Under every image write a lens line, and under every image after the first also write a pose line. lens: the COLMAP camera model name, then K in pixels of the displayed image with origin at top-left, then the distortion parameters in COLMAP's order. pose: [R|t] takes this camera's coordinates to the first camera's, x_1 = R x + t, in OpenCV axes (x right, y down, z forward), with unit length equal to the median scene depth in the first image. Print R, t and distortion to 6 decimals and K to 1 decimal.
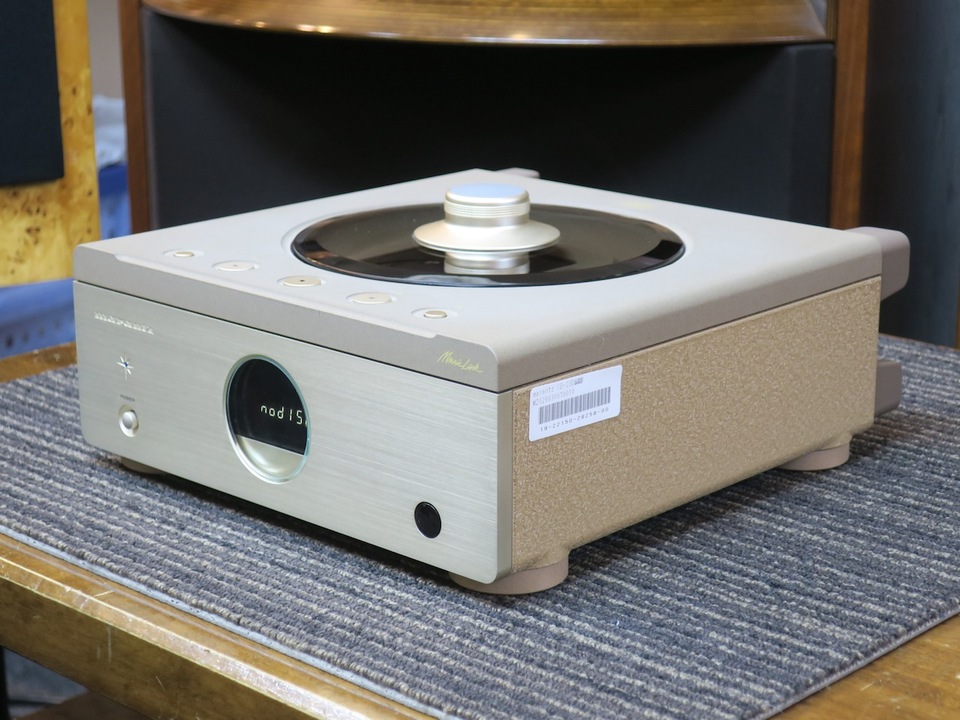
lens RADIAL K [[1914.2, 0, 480.8], [0, 1914.2, 361.6], [0, 0, 1]] dist [-0.070244, 0.000000]
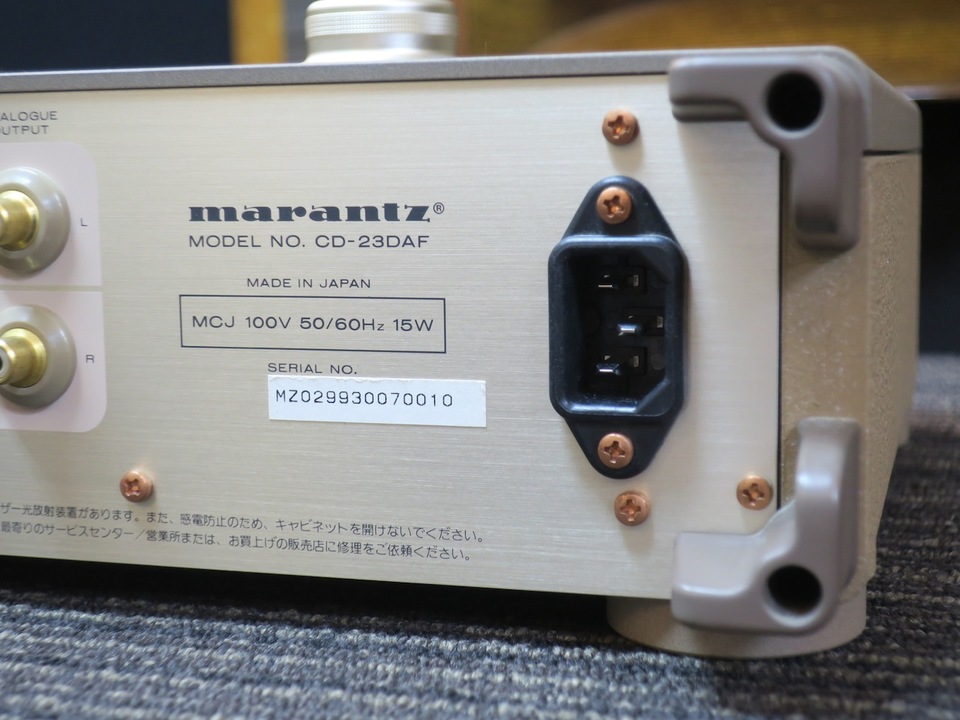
lens RADIAL K [[1616.6, 0, 479.3], [0, 1616.6, 368.5], [0, 0, 1]] dist [-0.017314, 0.000000]
pose [[0.904903, -0.073021, 0.419307, -0.205082], [0.133105, 0.984309, -0.115839, 0.090755], [-0.404269, 0.160635, 0.900424, 0.662247]]
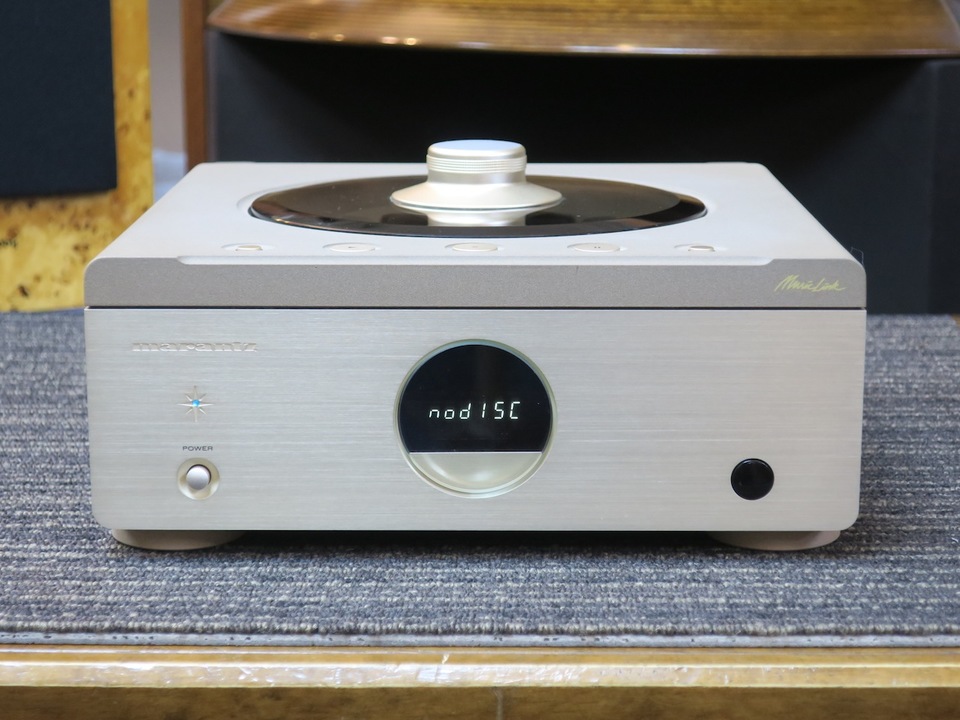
lens RADIAL K [[2125.7, 0, 484.3], [0, 2125.7, 353.8], [0, 0, 1]] dist [0.009020, 0.000000]
pose [[0.749852, -0.142643, 0.646046, -0.728894], [0.183646, 0.982985, 0.003883, 0.000411], [-0.635607, 0.115732, 0.763289, 0.325476]]
